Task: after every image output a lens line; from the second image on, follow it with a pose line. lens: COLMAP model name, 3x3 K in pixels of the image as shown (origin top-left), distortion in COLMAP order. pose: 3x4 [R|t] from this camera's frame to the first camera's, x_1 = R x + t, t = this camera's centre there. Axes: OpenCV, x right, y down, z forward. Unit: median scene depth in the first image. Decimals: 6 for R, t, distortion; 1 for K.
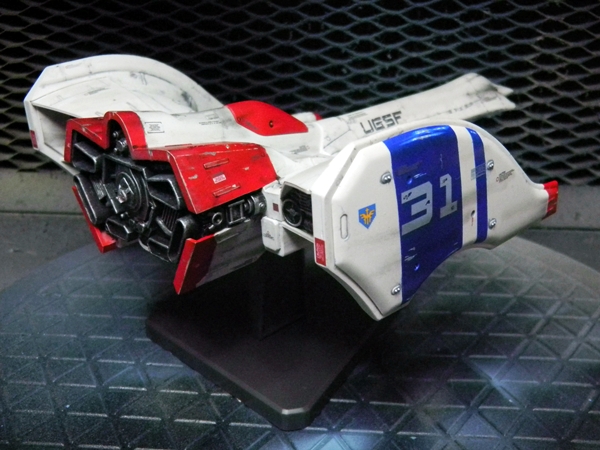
lens RADIAL K [[809.5, 0, 300.0], [0, 809.5, 225.0], [0, 0, 1]] dist [-0.021281, -0.013109]
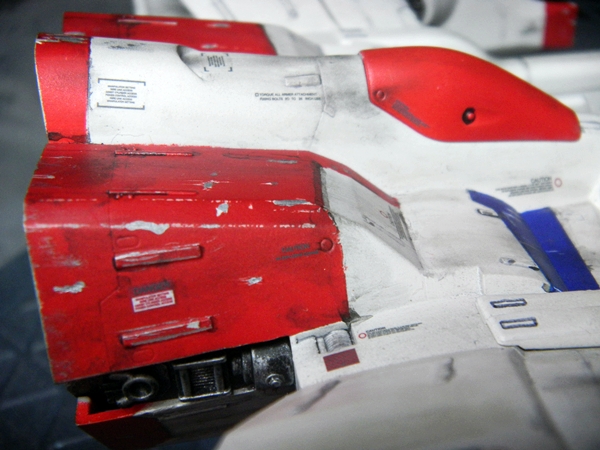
lens RADIAL K [[809.5, 0, 300.0], [0, 809.5, 225.0], [0, 0, 1]] dist [-0.021281, -0.013109]
pose [[0.843367, 0.320792, -0.431074, 0.100282], [-0.207394, 0.934407, 0.289604, -0.200993], [0.495701, -0.154840, 0.854579, 0.692167]]
